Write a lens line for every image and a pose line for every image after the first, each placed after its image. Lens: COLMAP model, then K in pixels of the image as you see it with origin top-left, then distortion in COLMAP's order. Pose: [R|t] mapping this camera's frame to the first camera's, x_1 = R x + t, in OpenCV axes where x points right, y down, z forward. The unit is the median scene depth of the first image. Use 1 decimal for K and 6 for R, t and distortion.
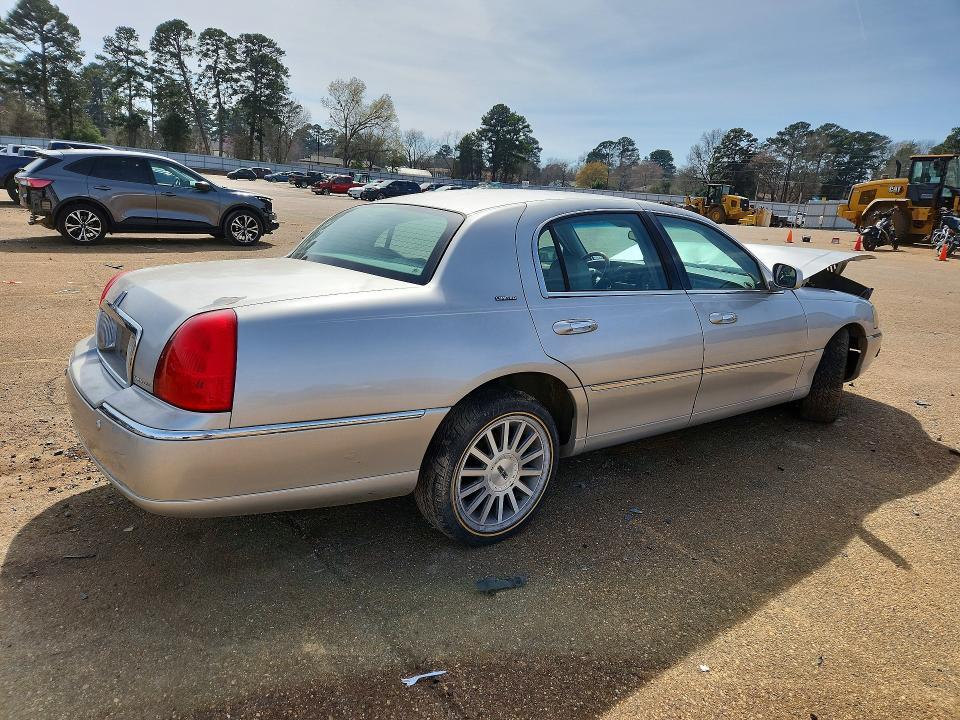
lens RADIAL K [[691.6, 0, 486.2], [0, 691.6, 362.5], [0, 0, 1]] dist [0.015580, -0.023242]
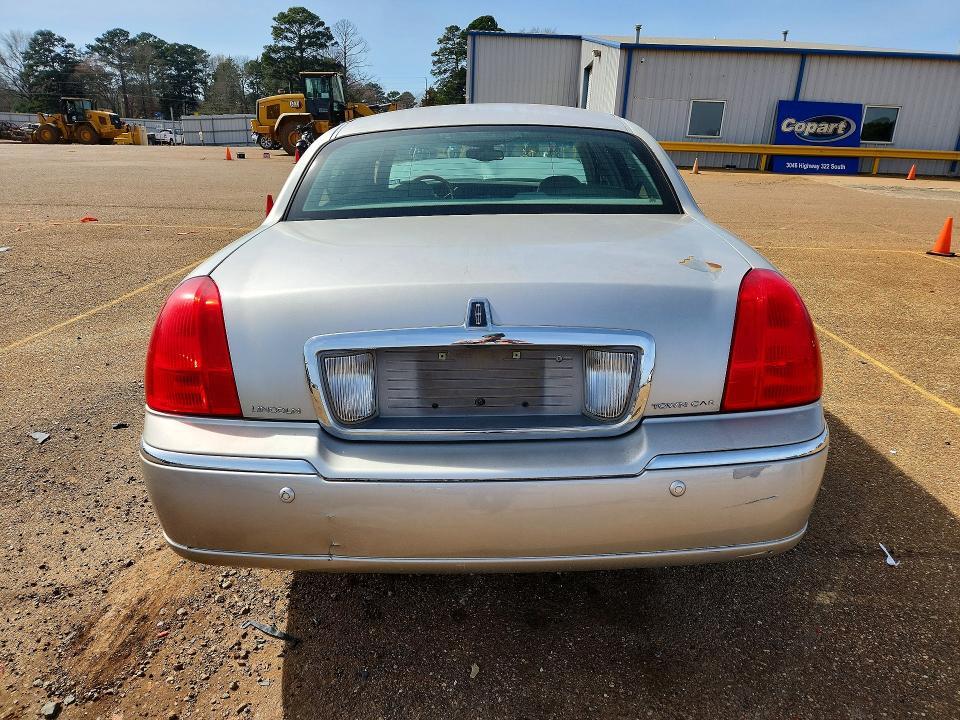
lens RADIAL K [[691.6, 0, 479.7], [0, 691.6, 362.4], [0, 0, 1]] dist [0.015580, -0.023242]
pose [[0.578195, -0.285905, 0.764165, -0.101222], [0.197856, 0.957770, 0.208636, -0.017522], [-0.791545, 0.030562, 0.610346, 0.066880]]
